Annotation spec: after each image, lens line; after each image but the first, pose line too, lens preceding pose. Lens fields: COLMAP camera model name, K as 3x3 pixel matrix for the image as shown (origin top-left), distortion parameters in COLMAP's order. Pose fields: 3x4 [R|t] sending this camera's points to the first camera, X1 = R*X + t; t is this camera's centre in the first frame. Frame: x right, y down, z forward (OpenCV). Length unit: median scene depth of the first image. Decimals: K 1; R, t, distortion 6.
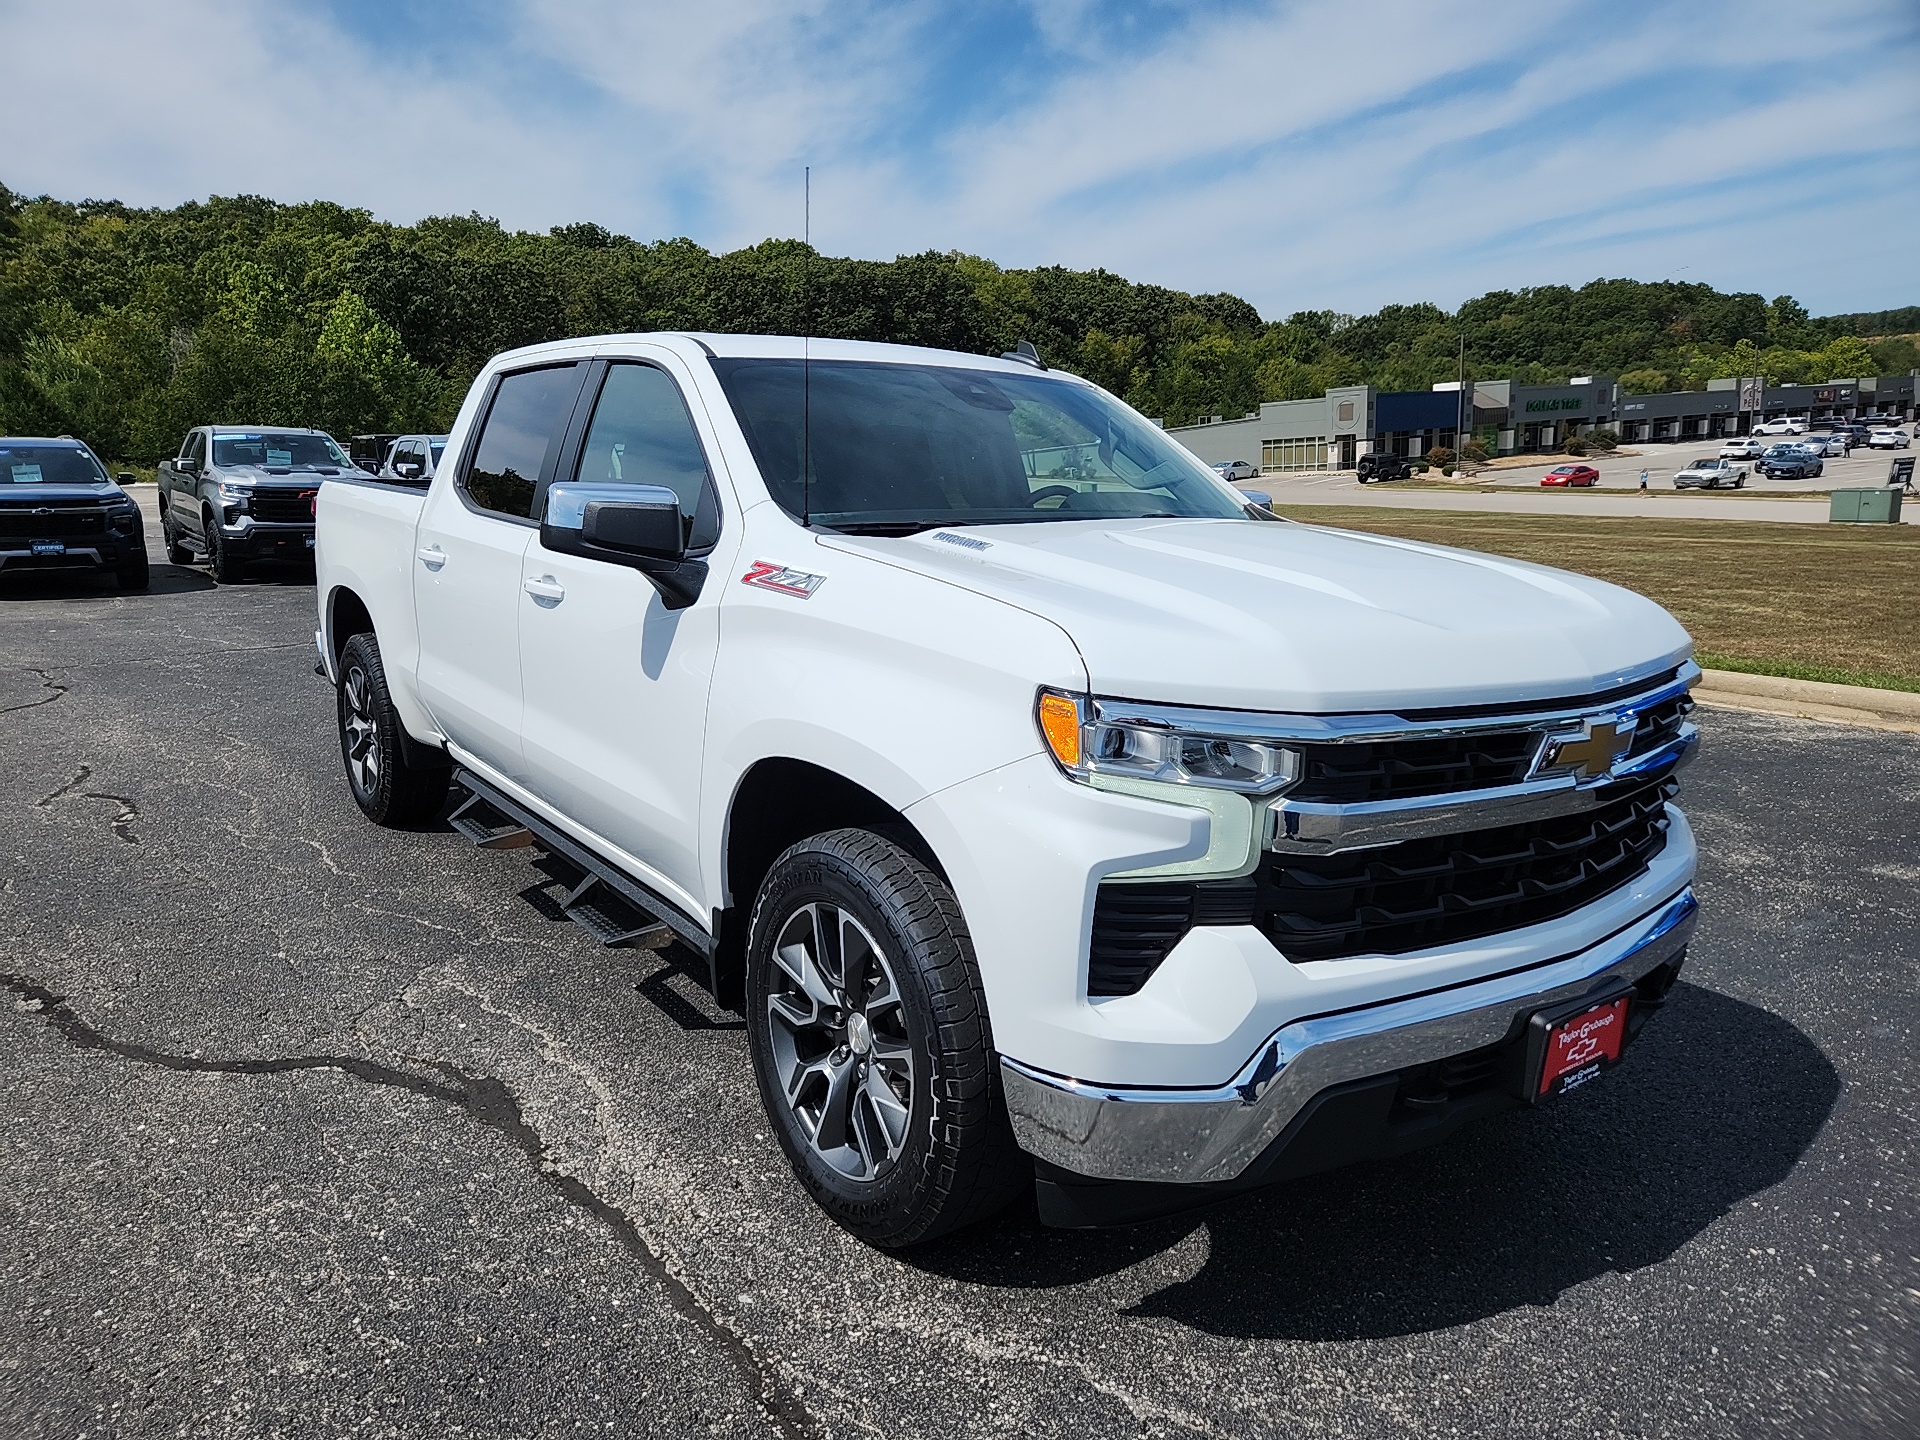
lens RADIAL K [[1260.0, 0, 964.0], [0, 1260.0, 721.9], [0, 0, 1]] dist [0.073339, -0.063665]
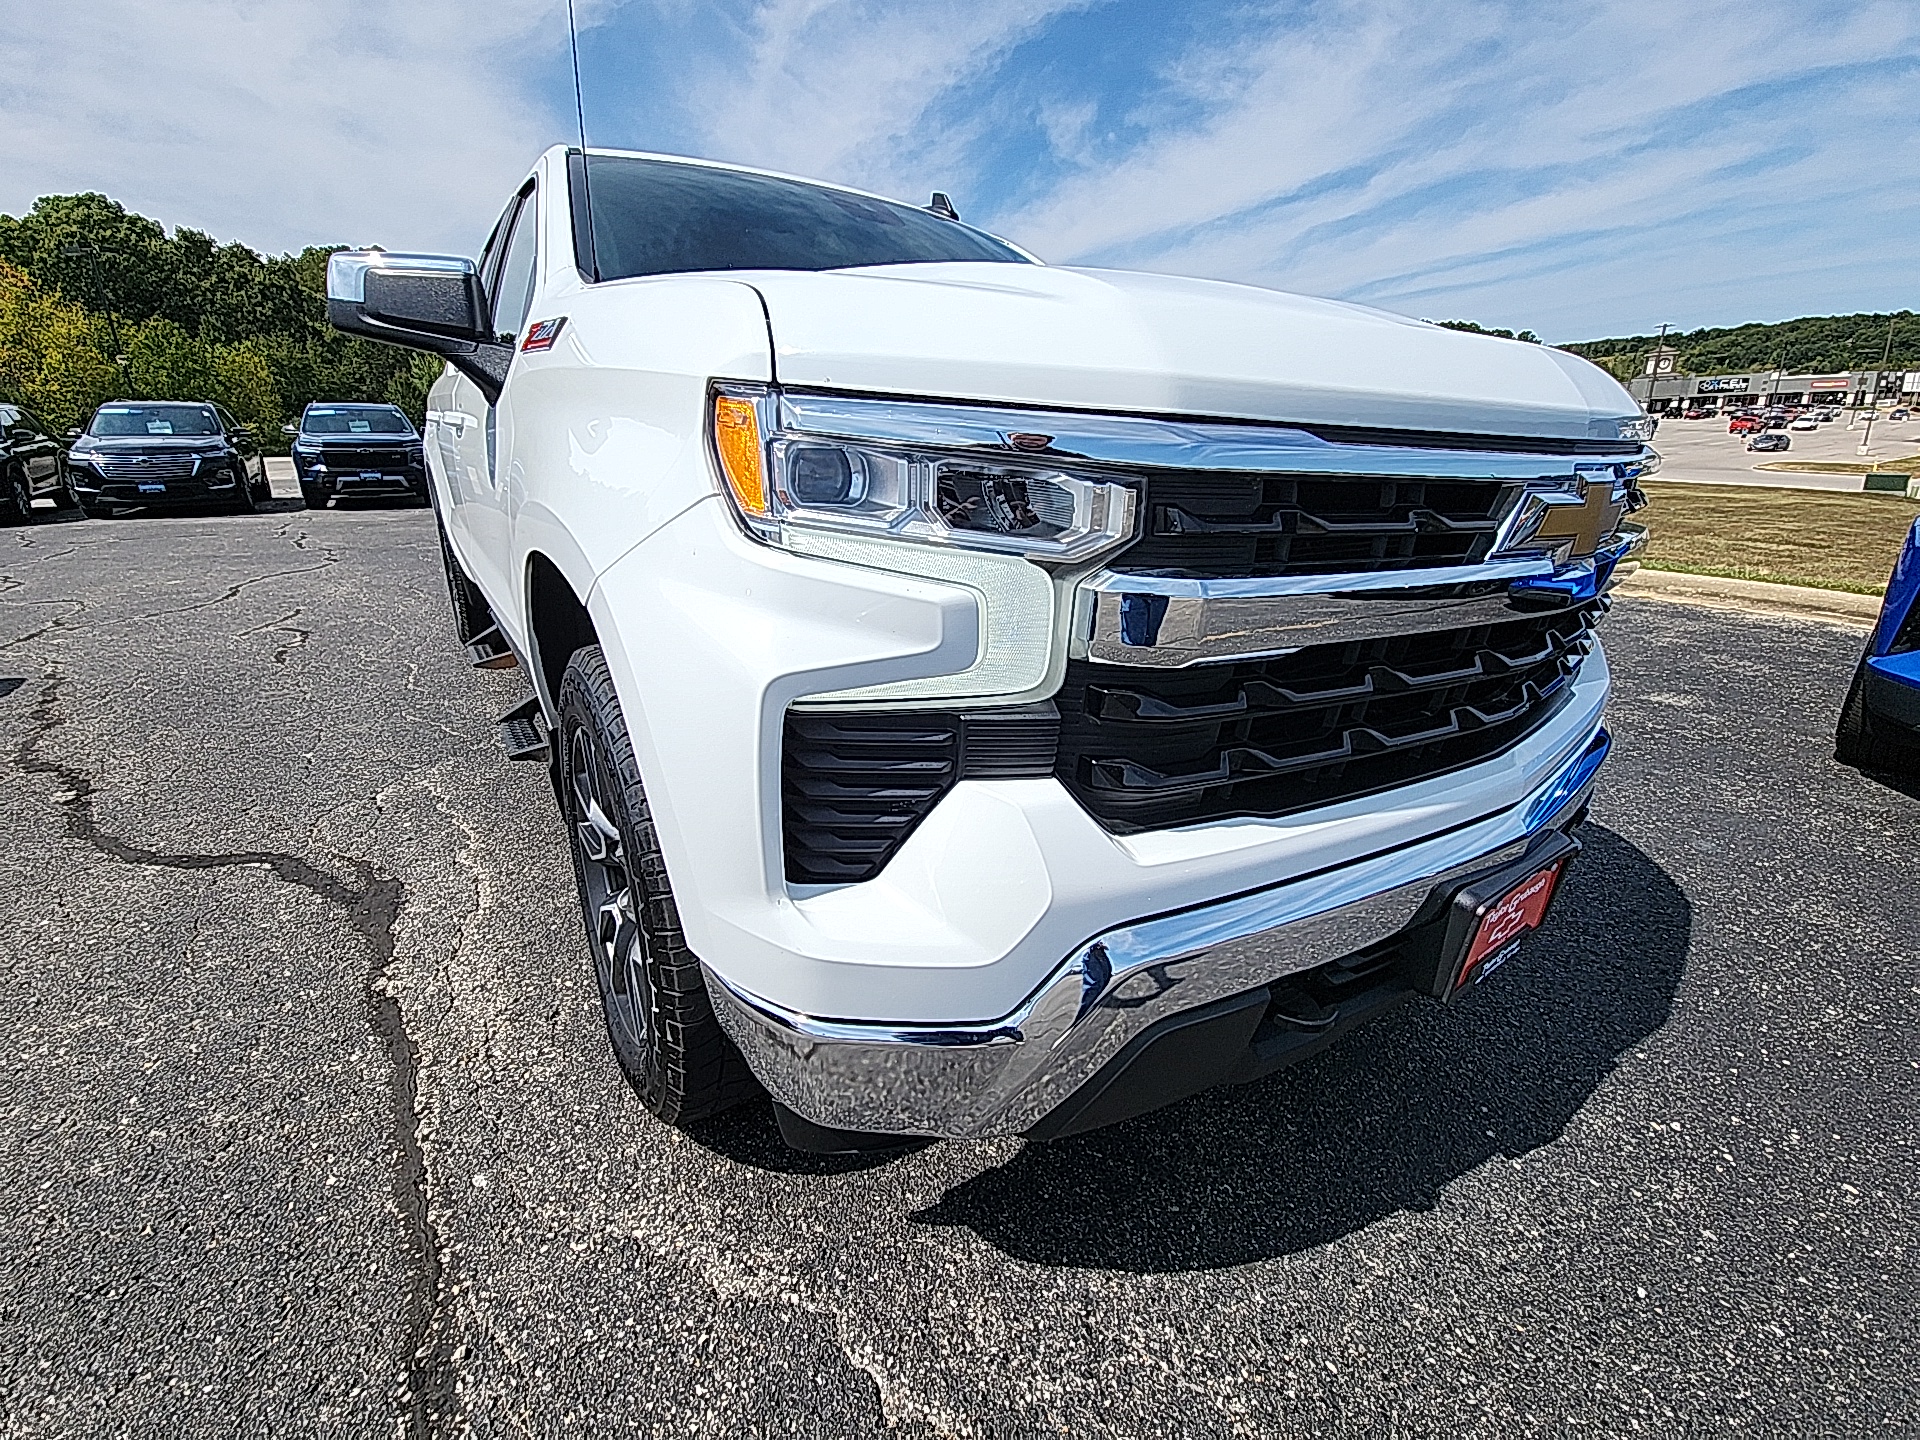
lens RADIAL K [[751.5, 0, 970.9], [0, 751.5, 711.4], [0, 0, 1]] dist [0.036104, -0.022440]
pose [[0.999386, 0.011438, -0.033118, 0.181500], [-0.006708, 0.990192, 0.139551, 0.069186], [0.034390, -0.139243, 0.989661, 0.579320]]
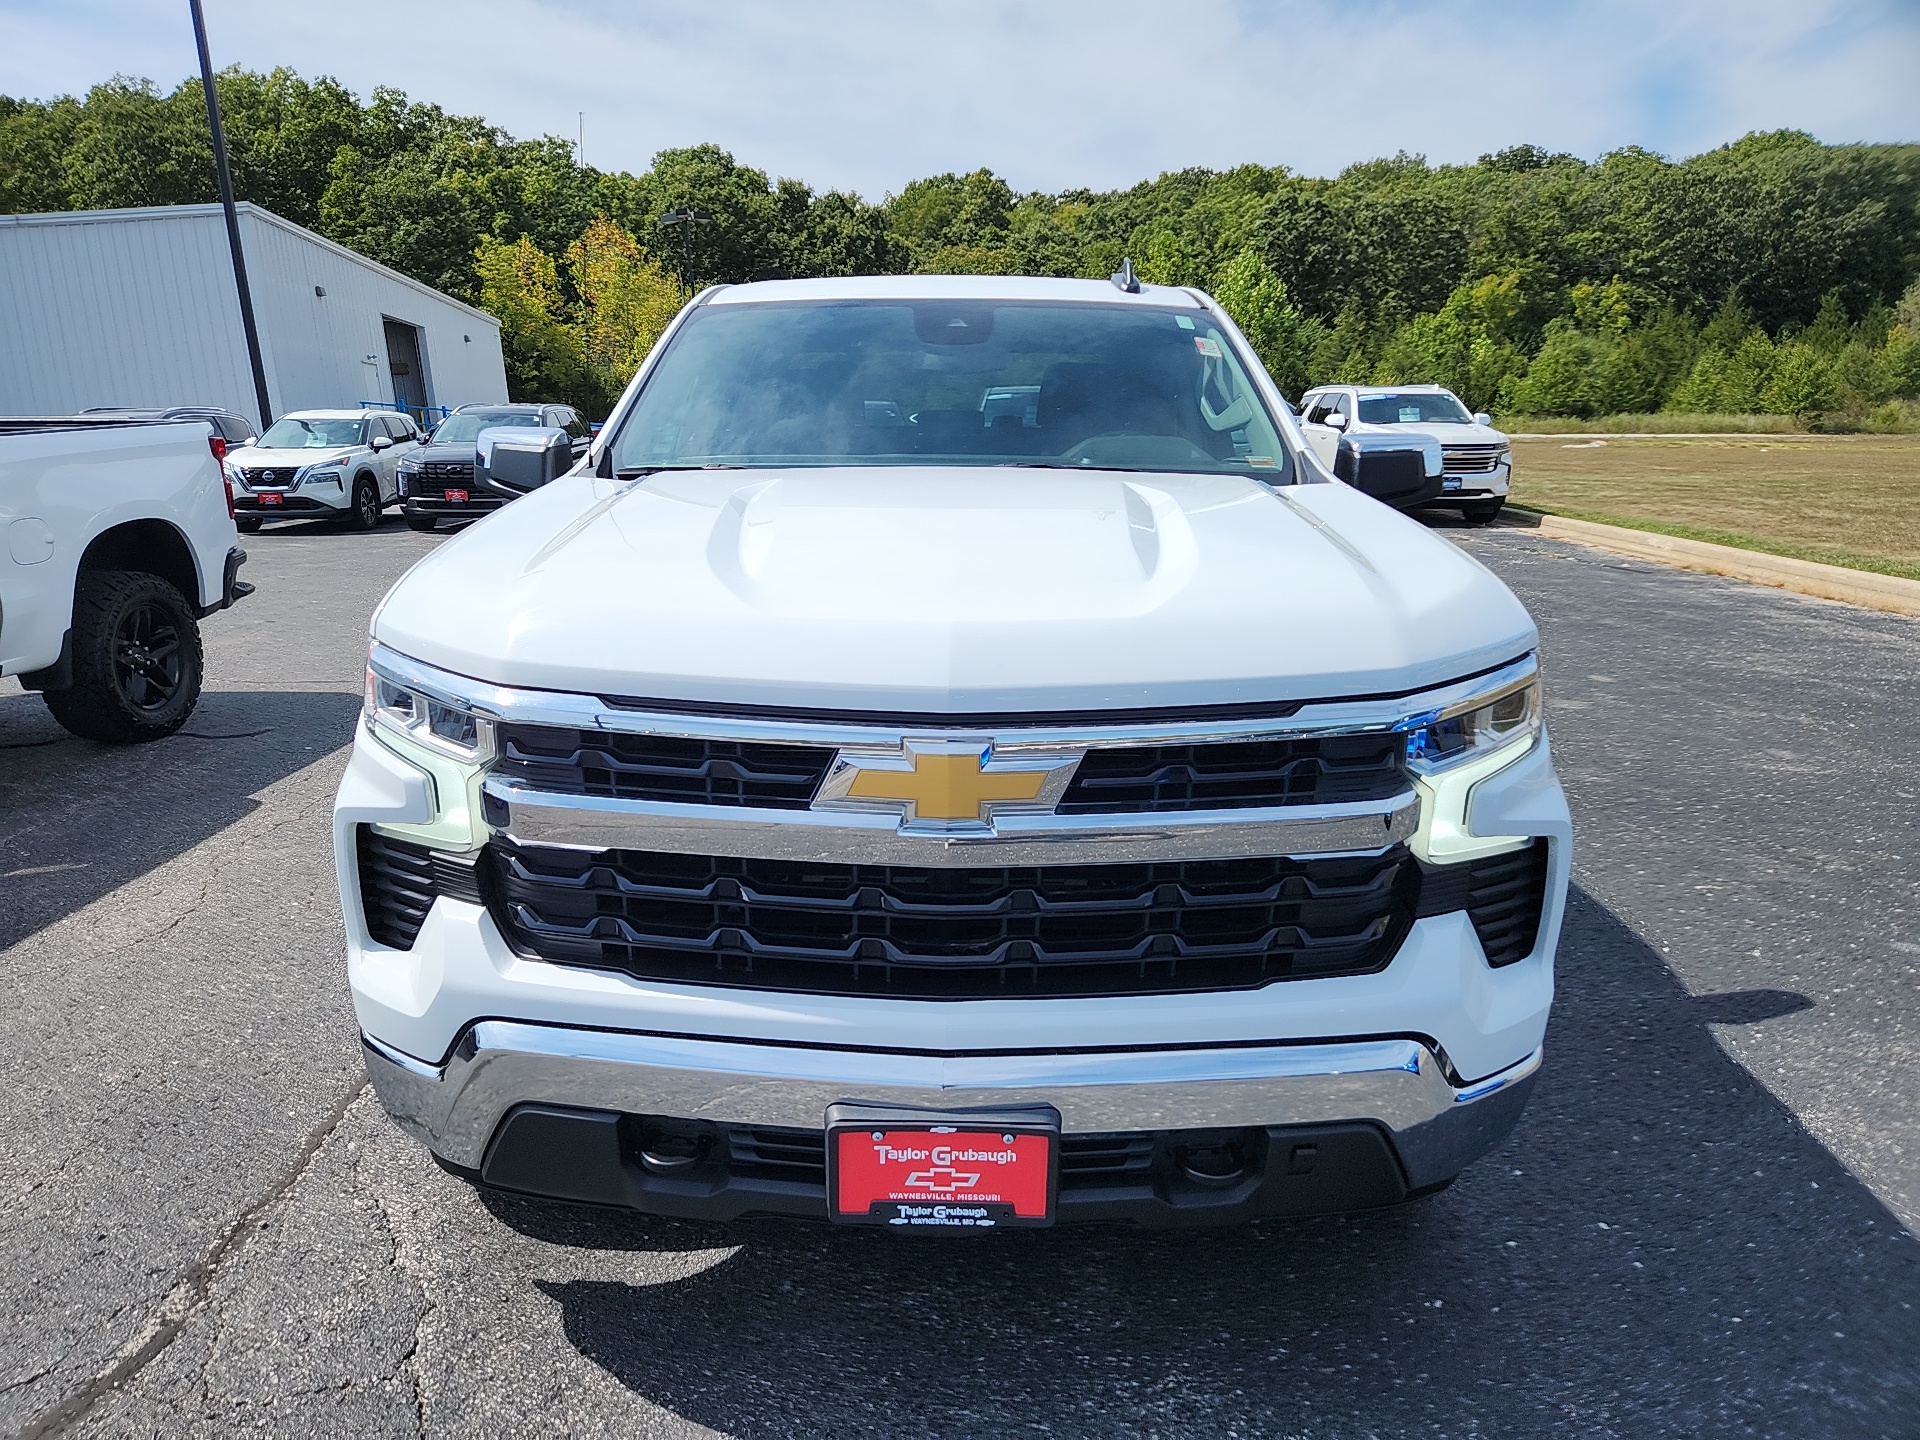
lens RADIAL K [[1282.4, 0, 955.9], [0, 1282.4, 726.5], [0, 0, 1]] dist [0.079460, -0.076879]
pose [[0.790287, 0.129353, -0.598927, 0.954622], [-0.105939, 0.991588, 0.074370, -0.069543], [0.603509, 0.004676, 0.797342, 0.415821]]
